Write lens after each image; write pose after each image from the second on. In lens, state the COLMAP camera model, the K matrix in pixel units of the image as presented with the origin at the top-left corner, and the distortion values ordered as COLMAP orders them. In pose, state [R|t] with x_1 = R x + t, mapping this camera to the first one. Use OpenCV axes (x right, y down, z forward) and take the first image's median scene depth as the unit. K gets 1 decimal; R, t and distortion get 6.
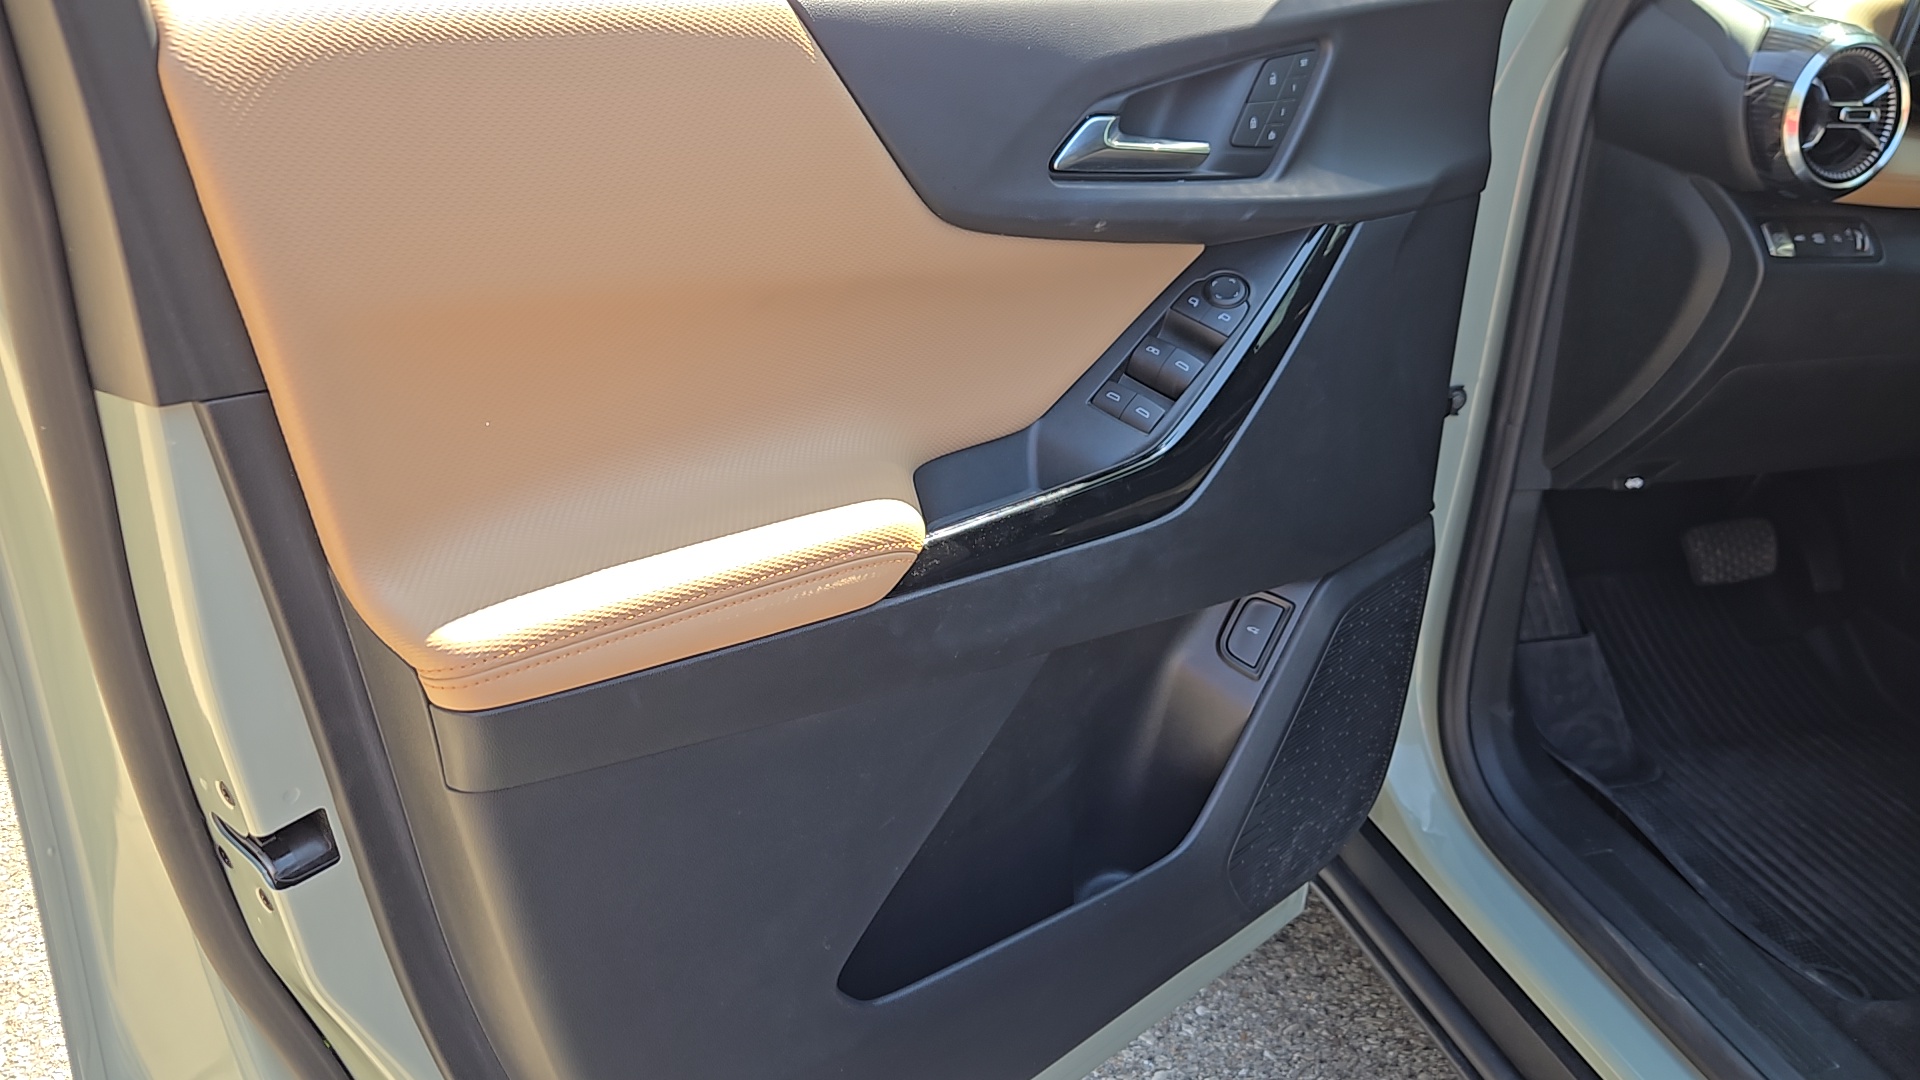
lens RADIAL K [[1606.2, 0, 960.0], [0, 1606.2, 540.0], [0, 0, 1]] dist [0.000545, 0.004587]
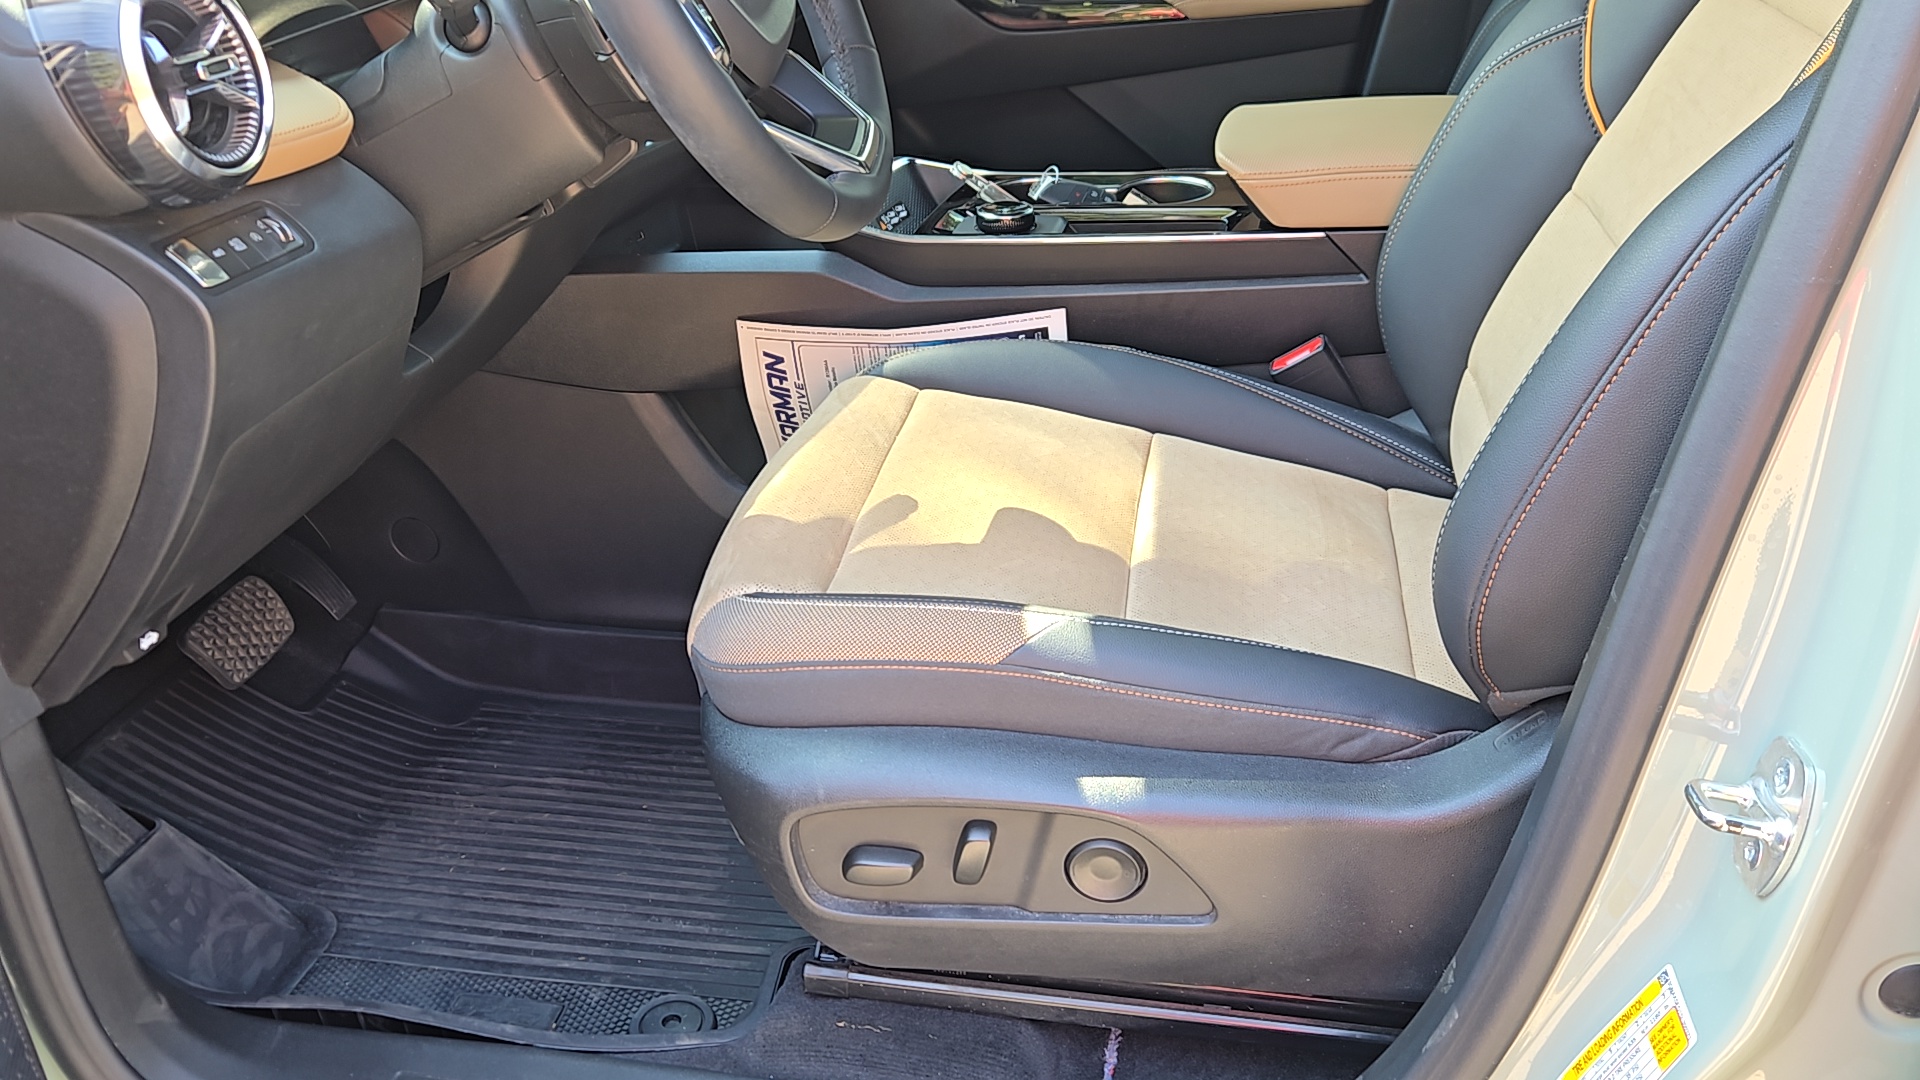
lens RADIAL K [[1606.2, 0, 960.0], [0, 1606.2, 540.0], [0, 0, 1]] dist [0.000545, 0.004587]
pose [[0.447640, -0.450789, 0.772275, 0.052220], [0.431807, 0.865239, 0.254761, -0.093059], [-0.783046, 0.219433, 0.581970, 0.285518]]
